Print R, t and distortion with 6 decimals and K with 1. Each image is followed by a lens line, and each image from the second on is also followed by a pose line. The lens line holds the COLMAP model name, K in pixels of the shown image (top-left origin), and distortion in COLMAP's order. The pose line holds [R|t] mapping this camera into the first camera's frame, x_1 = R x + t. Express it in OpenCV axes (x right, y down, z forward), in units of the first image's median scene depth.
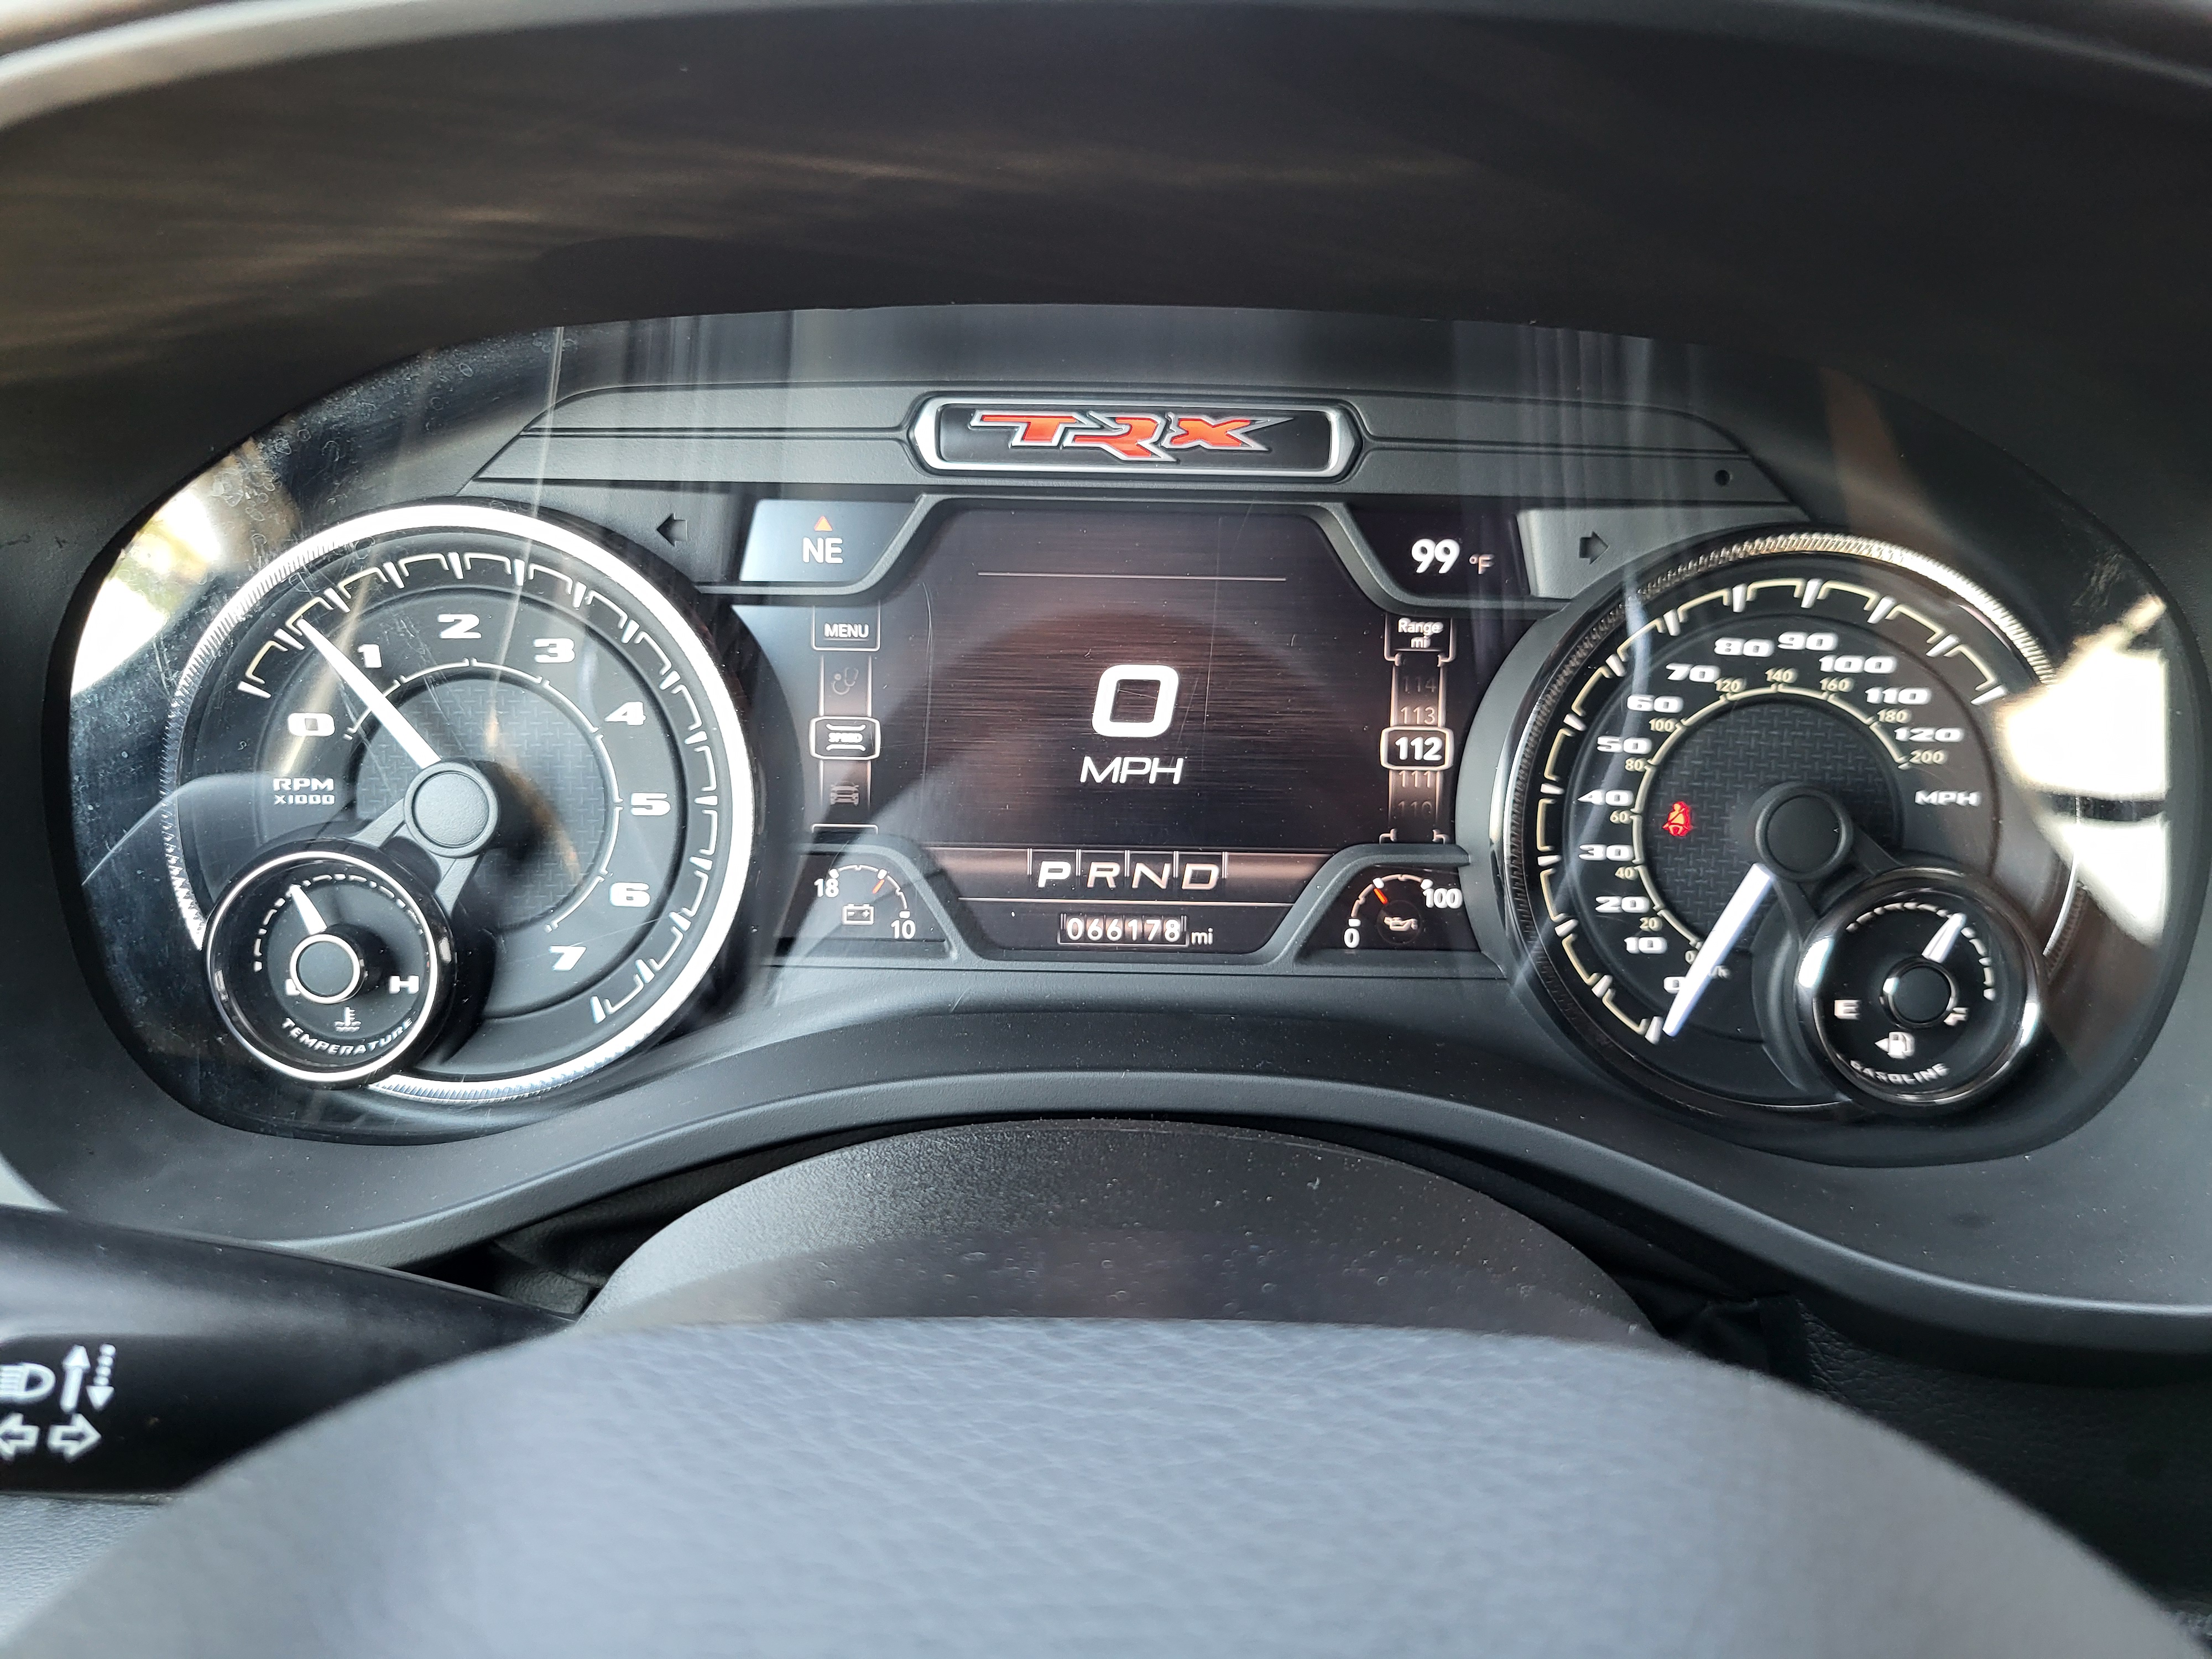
lens RADIAL K [[1740.0, 0, 1093.9], [0, 1740.0, 846.5], [0, 0, 1]] dist [0.026205, -0.012672]
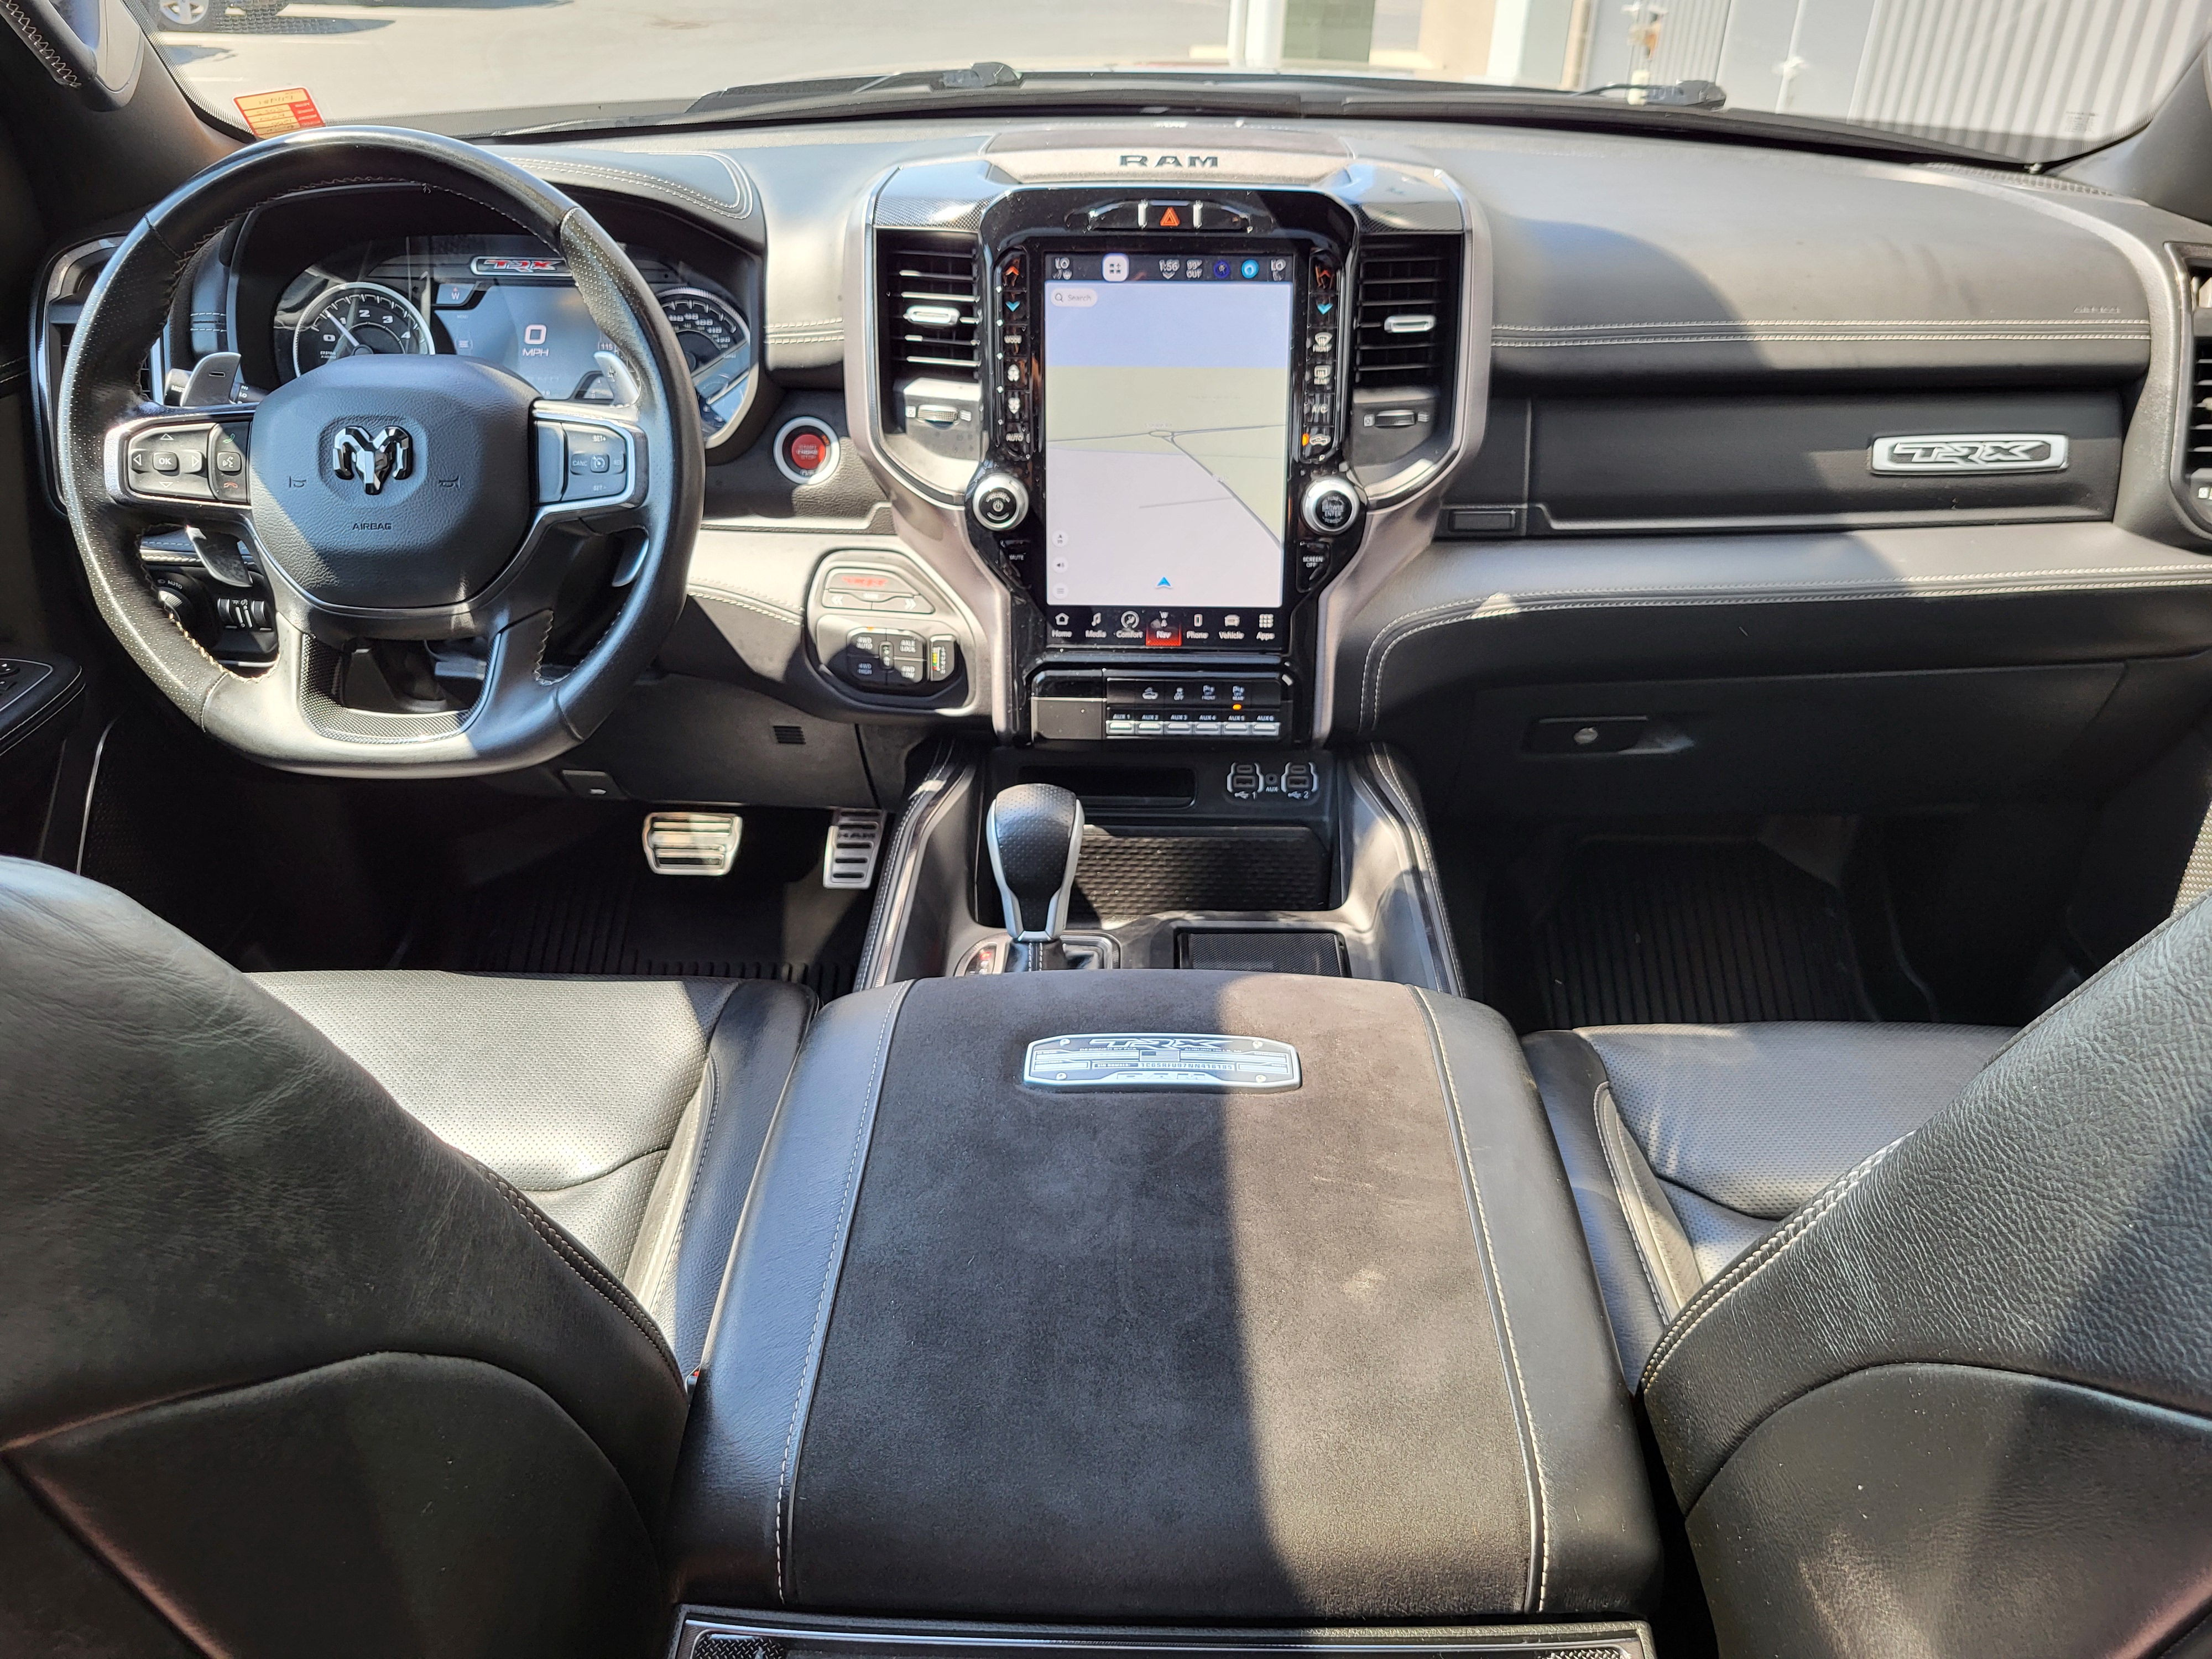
lens RADIAL K [[1740.0, 0, 1117.3], [0, 1740.0, 812.9], [0, 0, 1]] dist [0.026205, -0.012672]
pose [[0.999838, -0.001029, -0.017992, 1.464637], [0.001669, 0.999366, 0.035567, 0.894194], [0.017944, -0.035591, 0.999205, -3.092325]]
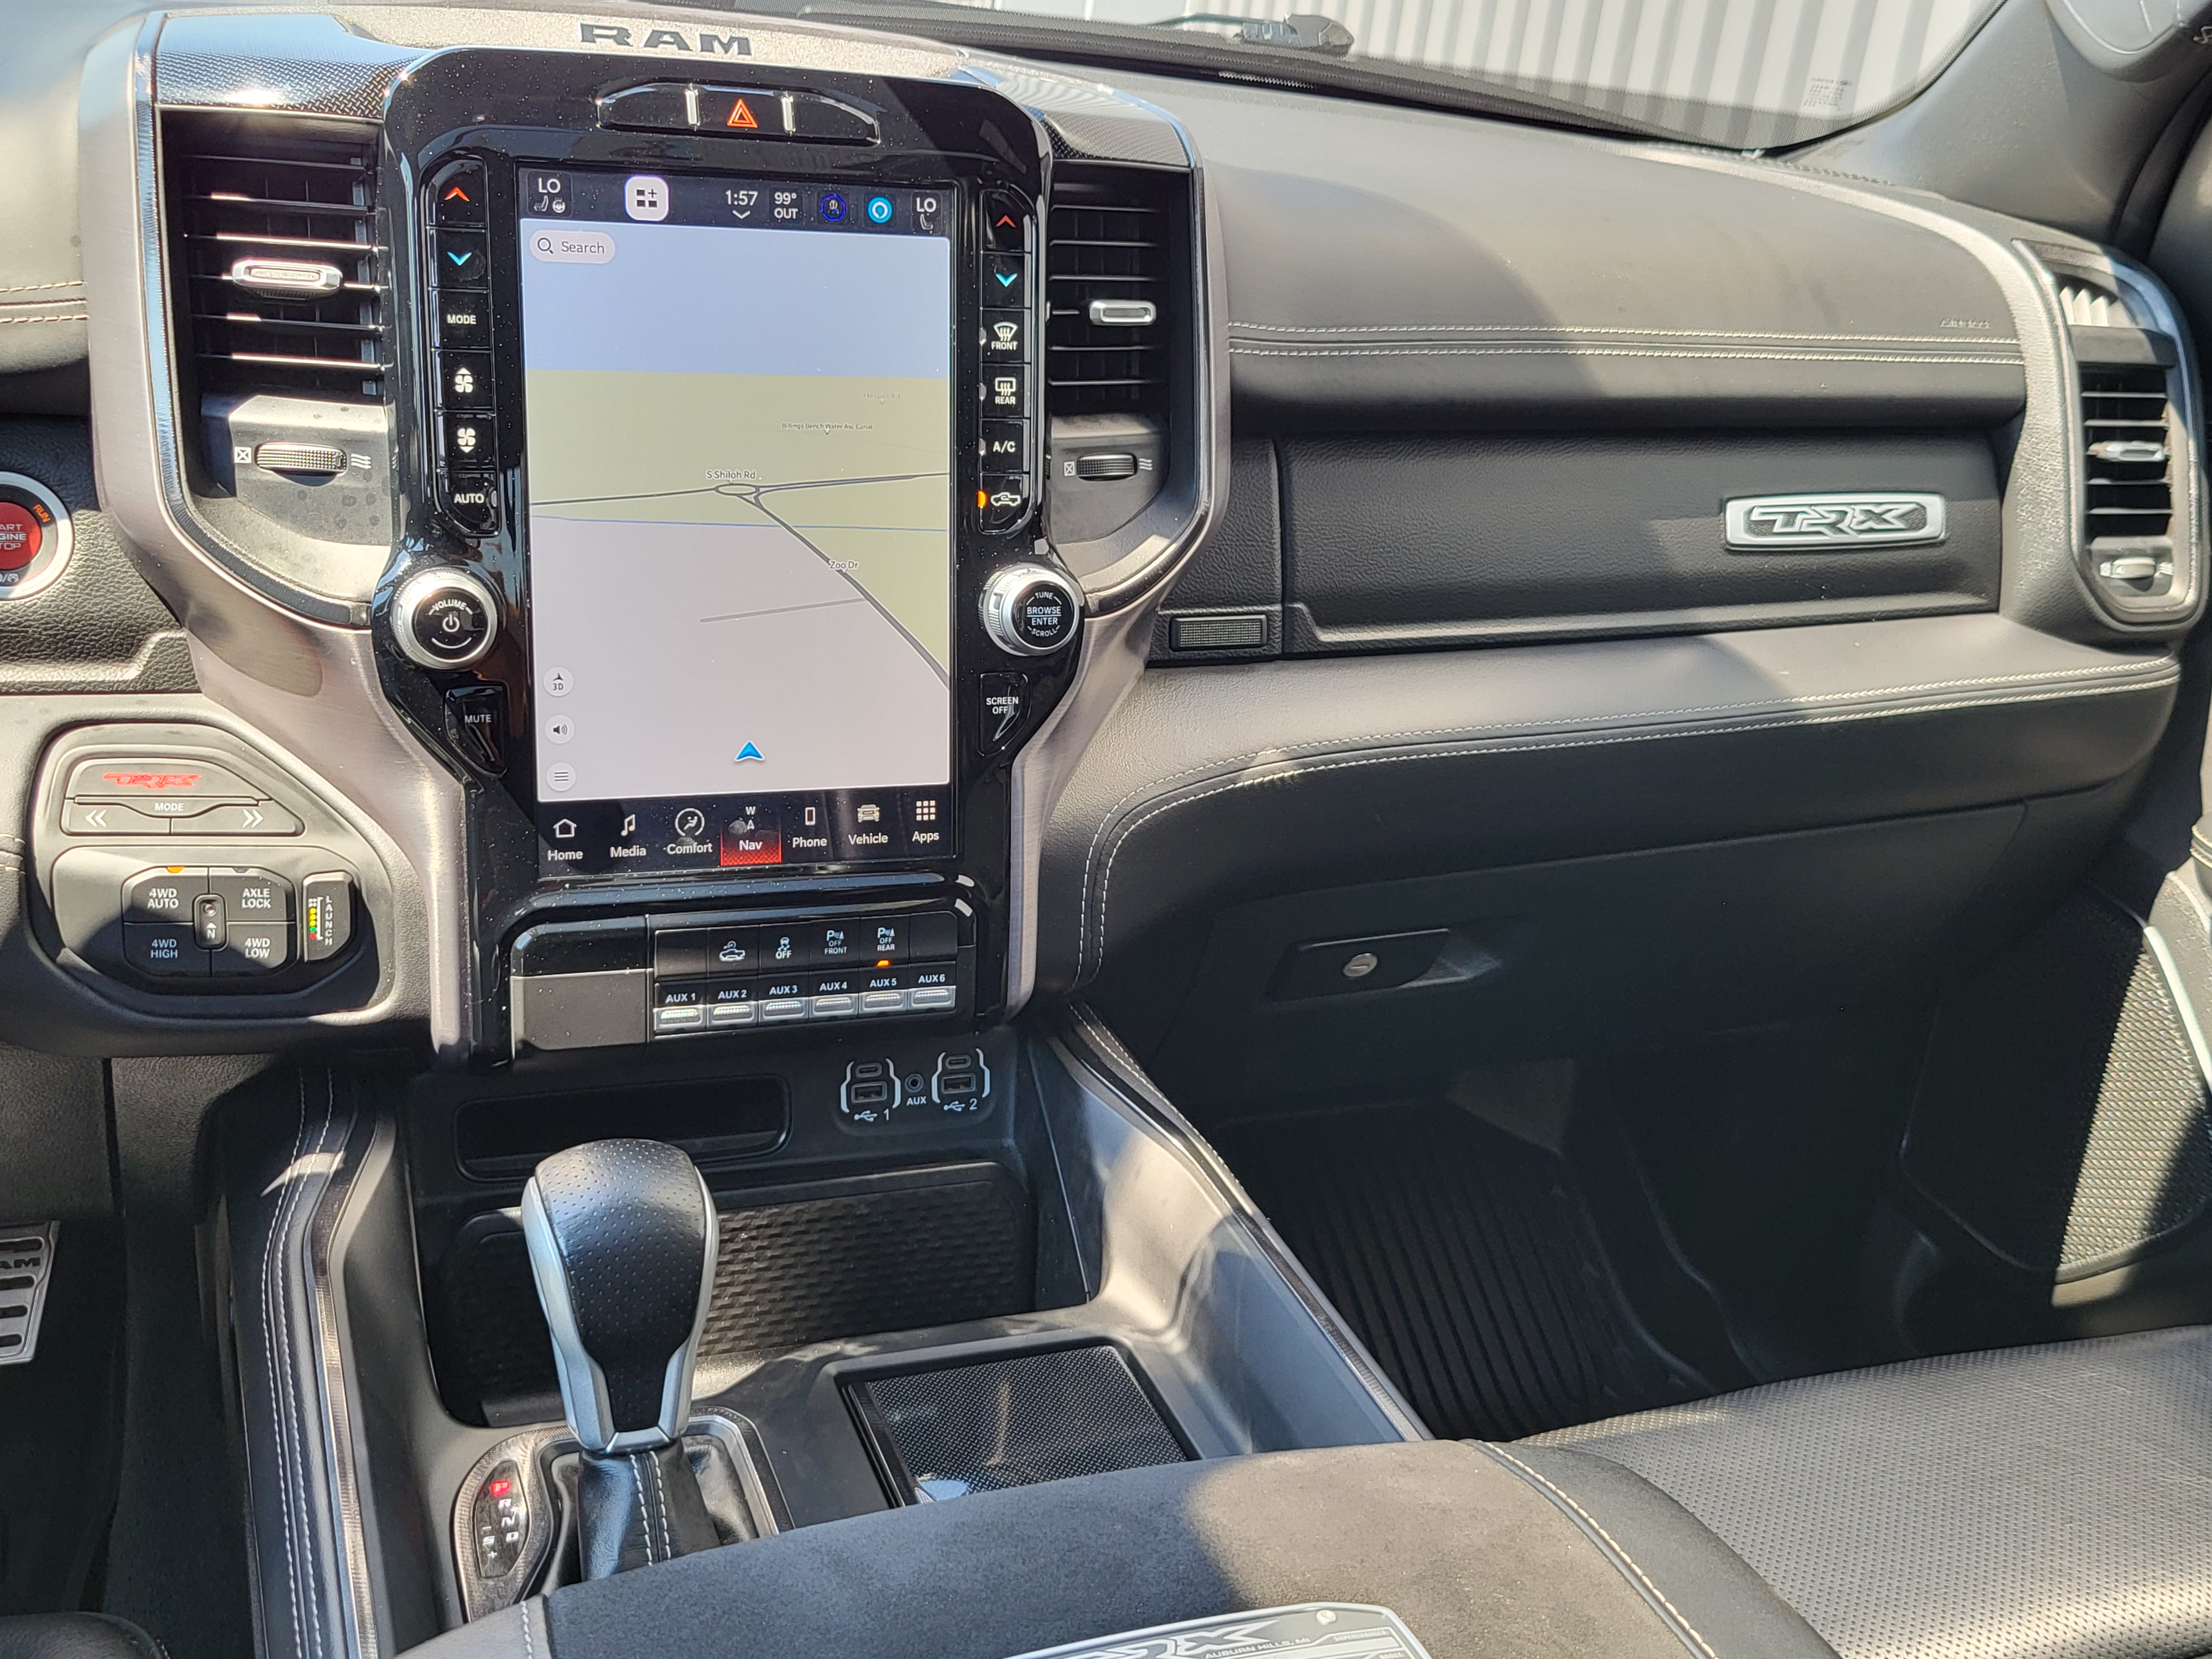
lens RADIAL K [[2416.4, 0, 1146.7], [0, 2416.4, 825.8], [0, 0, 1]] dist [0.026947, 0.000000]
pose [[0.926514, -0.062499, 0.371034, 0.861776], [0.090059, 0.994280, -0.057407, 0.831263], [-0.365324, 0.086604, 0.926843, -2.210995]]
